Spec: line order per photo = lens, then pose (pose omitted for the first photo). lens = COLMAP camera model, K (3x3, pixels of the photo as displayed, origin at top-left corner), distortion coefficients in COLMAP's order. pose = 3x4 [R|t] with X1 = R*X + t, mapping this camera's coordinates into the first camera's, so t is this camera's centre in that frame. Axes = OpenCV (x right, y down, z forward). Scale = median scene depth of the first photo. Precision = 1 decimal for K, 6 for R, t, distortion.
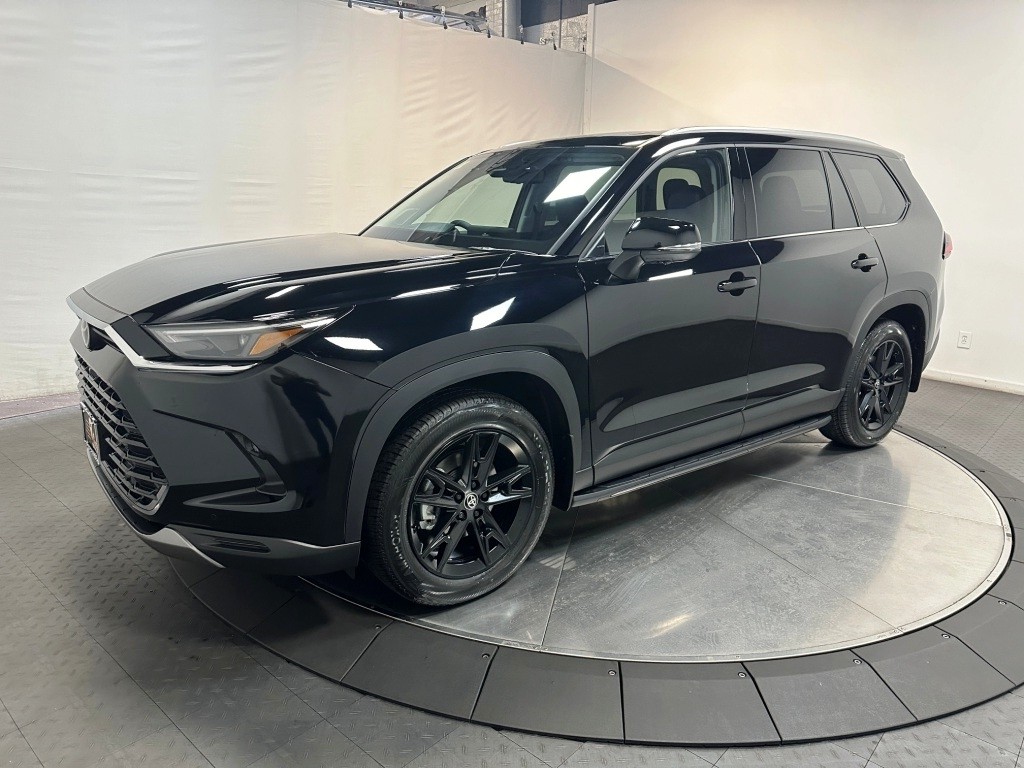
lens RADIAL K [[714.8, 0, 499.6], [0, 714.8, 385.1], [0, 0, 1]] dist [0.074163, -0.123347]
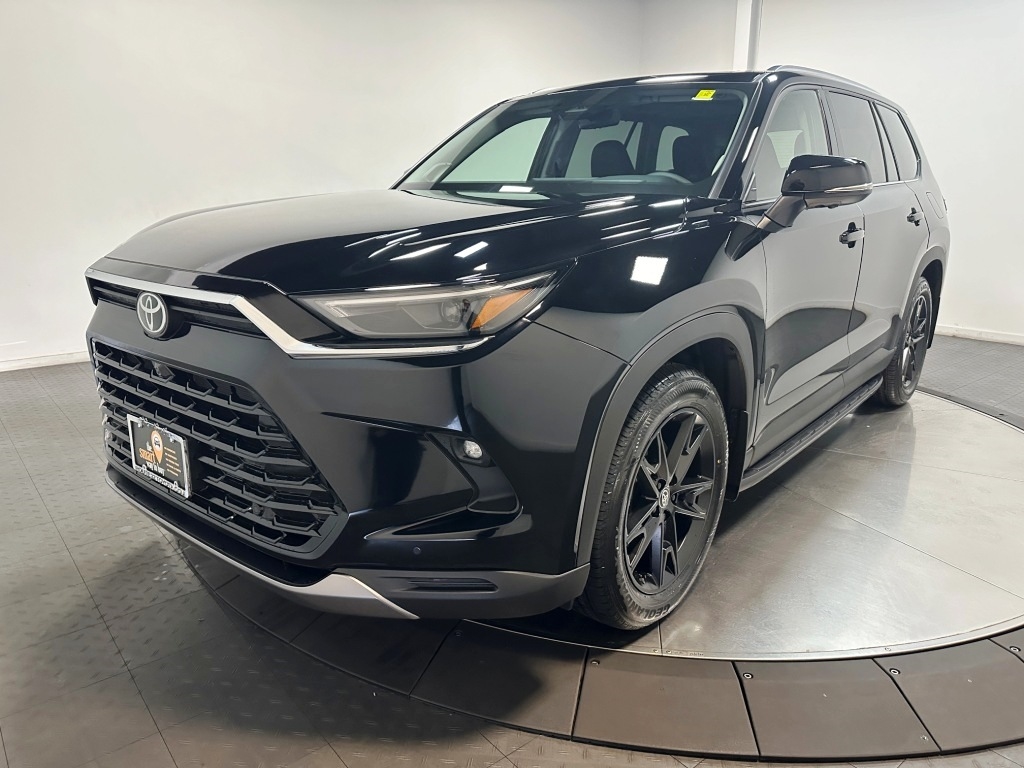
lens RADIAL K [[714.8, 0, 499.6], [0, 714.8, 385.1], [0, 0, 1]] dist [0.074163, -0.123347]
pose [[0.979202, -0.062393, 0.193058, -0.378912], [0.058568, 0.997959, 0.025461, -0.000413], [-0.194252, -0.013625, 0.980857, 0.230763]]
